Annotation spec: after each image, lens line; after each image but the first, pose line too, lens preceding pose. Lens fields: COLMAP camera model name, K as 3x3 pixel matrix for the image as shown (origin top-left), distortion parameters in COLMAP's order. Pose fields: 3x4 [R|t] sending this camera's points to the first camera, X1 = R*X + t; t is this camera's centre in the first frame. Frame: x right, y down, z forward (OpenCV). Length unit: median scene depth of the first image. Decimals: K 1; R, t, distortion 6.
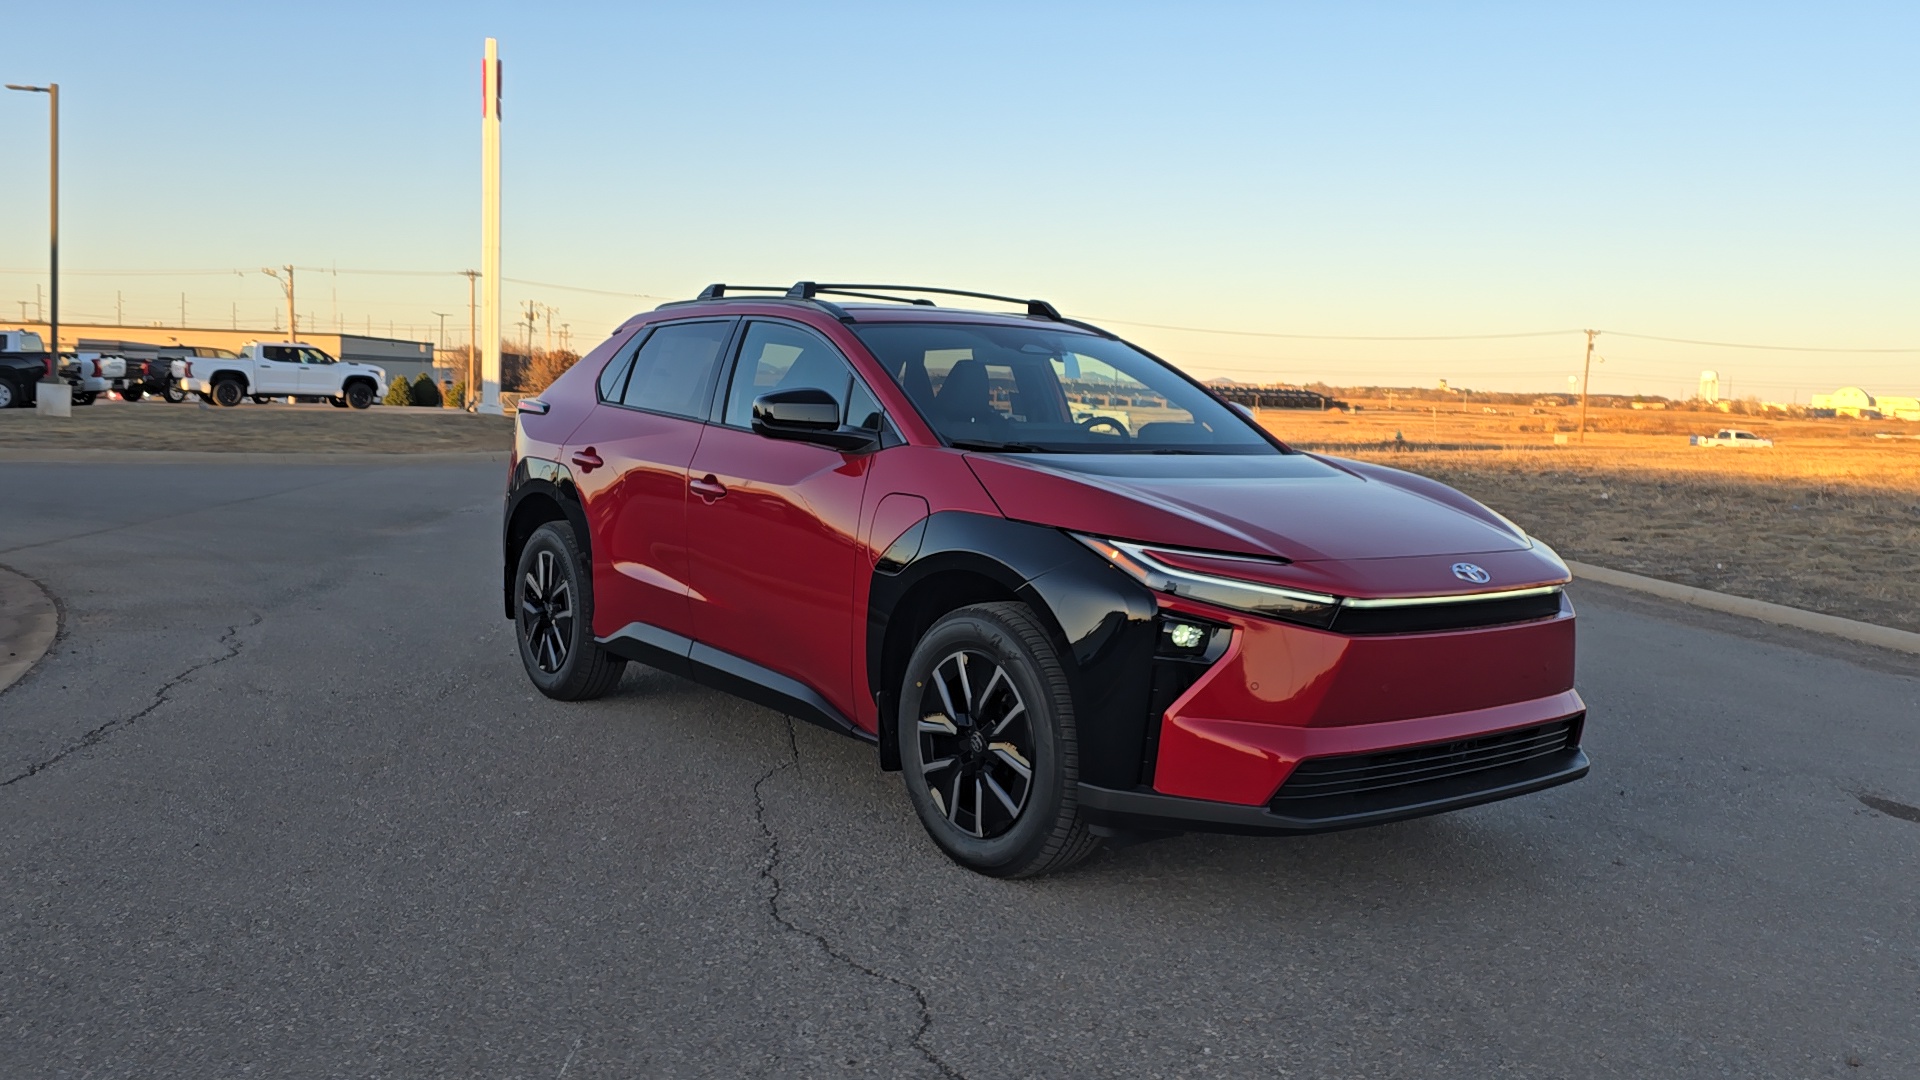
lens RADIAL K [[1595.0, 0, 973.0], [0, 1595.0, 502.2], [0, 0, 1]] dist [-0.015593, 0.020939]
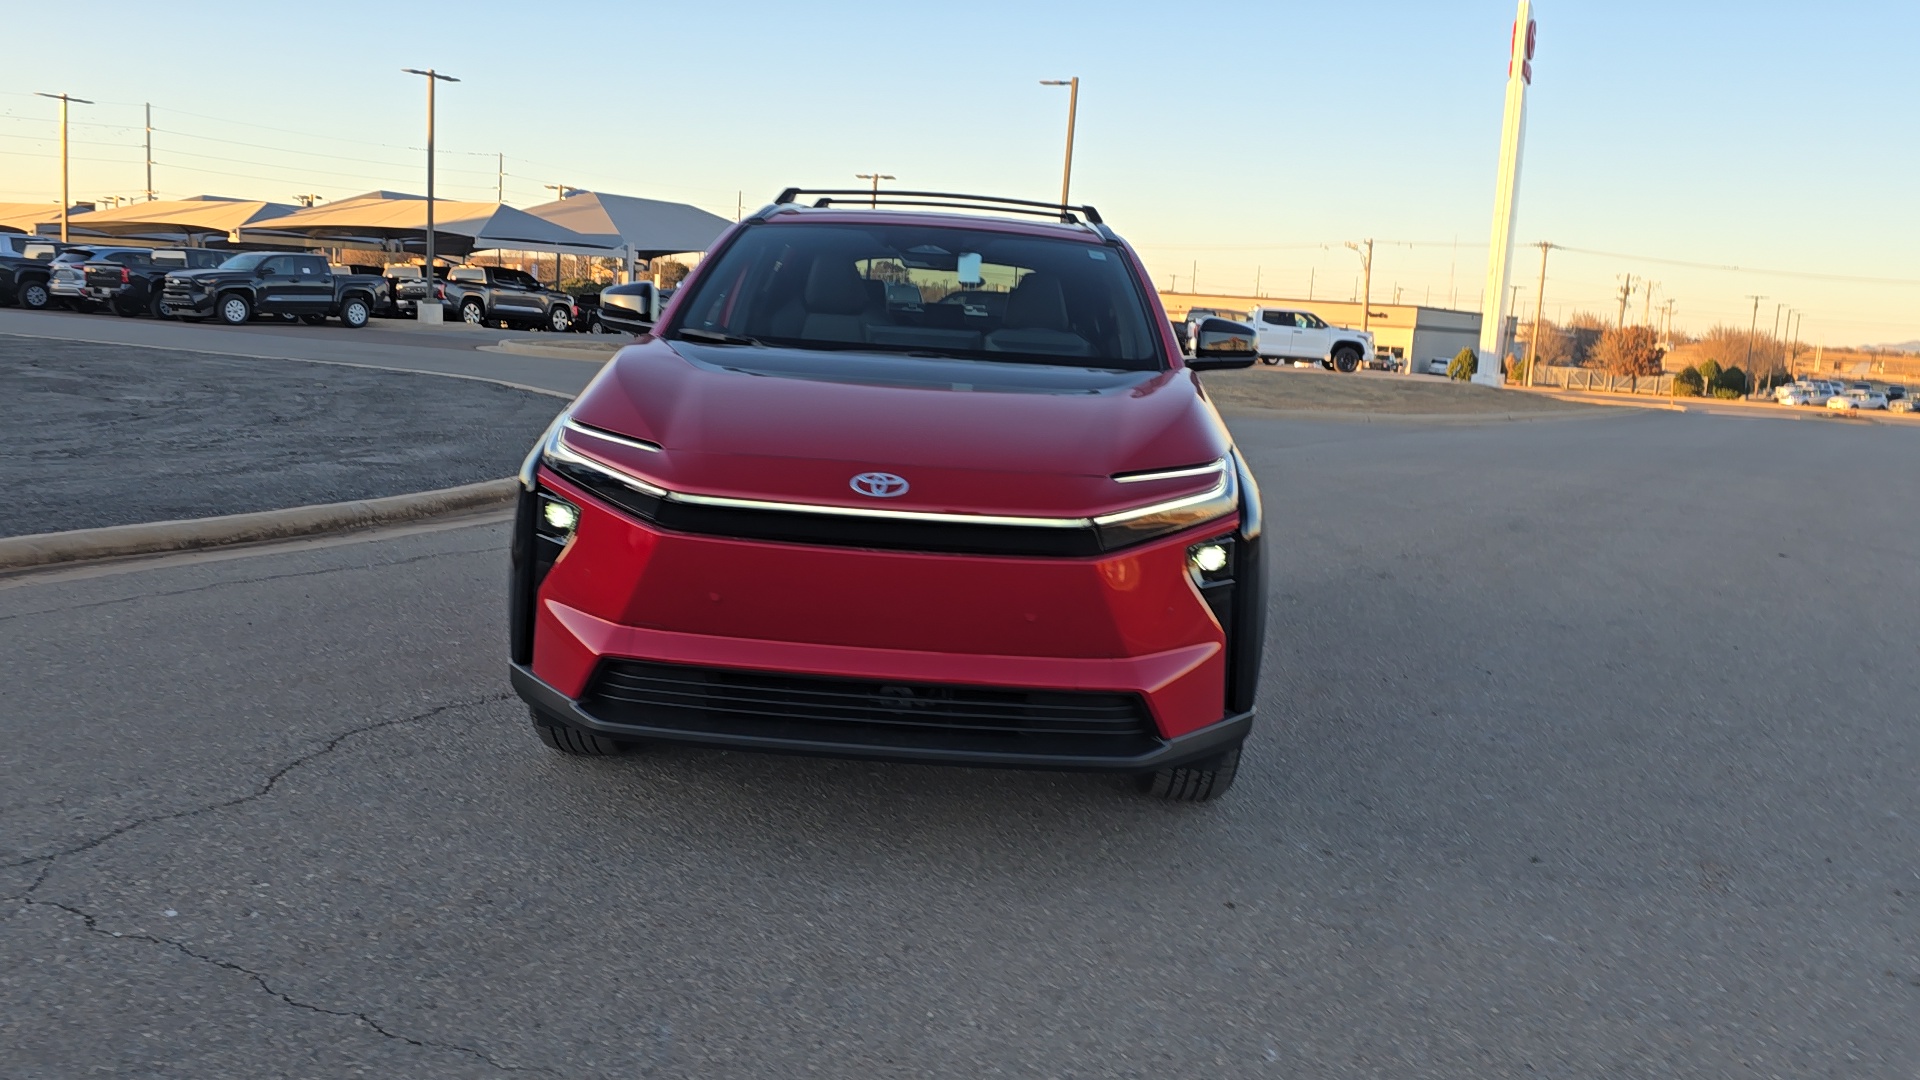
lens RADIAL K [[1595.0, 0, 956.9], [0, 1595.0, 520.0], [0, 0, 1]] dist [-0.015593, 0.020939]
pose [[0.780911, 0.093793, -0.617561, 0.627820], [-0.077414, 0.995573, 0.053314, 0.011442], [0.619827, 0.006175, 0.784714, 0.265264]]
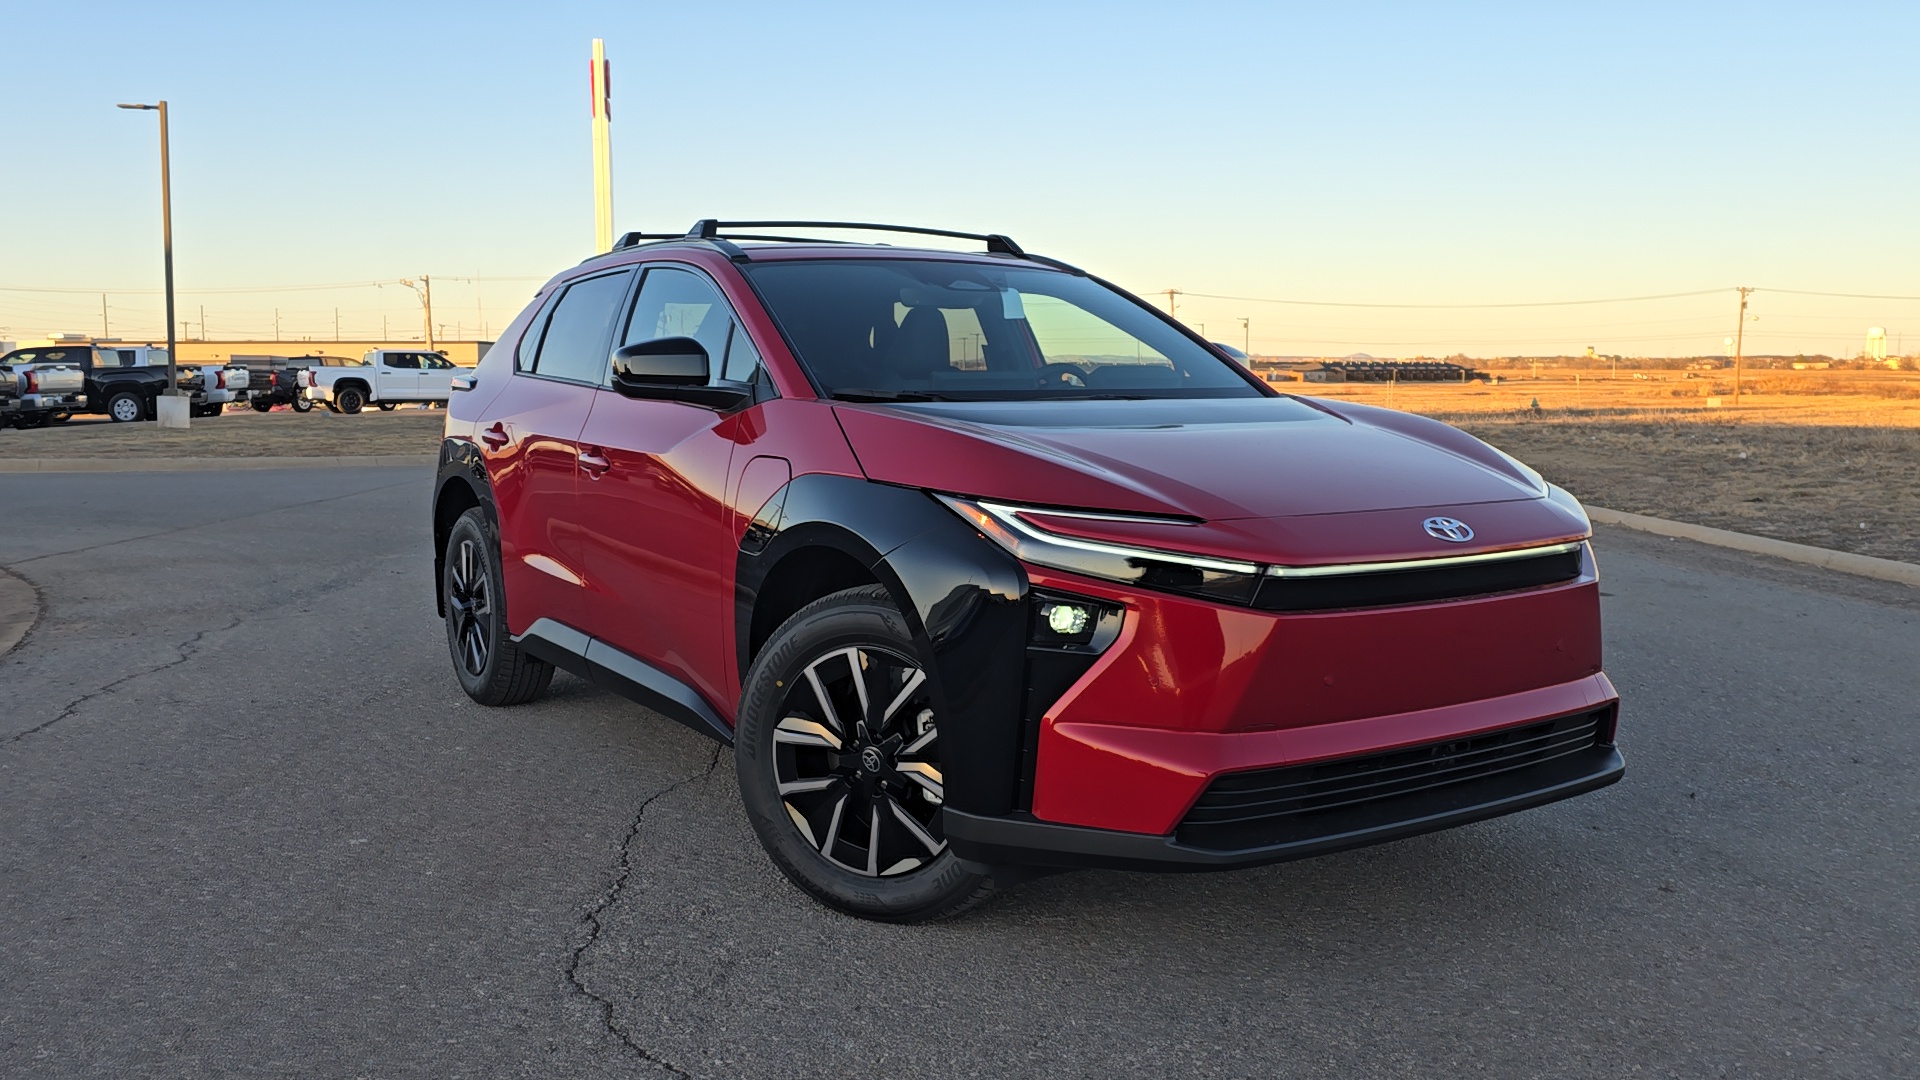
lens RADIAL K [[1595.0, 0, 976.4], [0, 1595.0, 532.3], [0, 0, 1]] dist [-0.015593, 0.020939]
pose [[0.996134, -0.028334, -0.083154, 0.106212], [0.030564, 0.999203, 0.025668, 0.013285], [0.082361, -0.028111, 0.996206, 0.144758]]
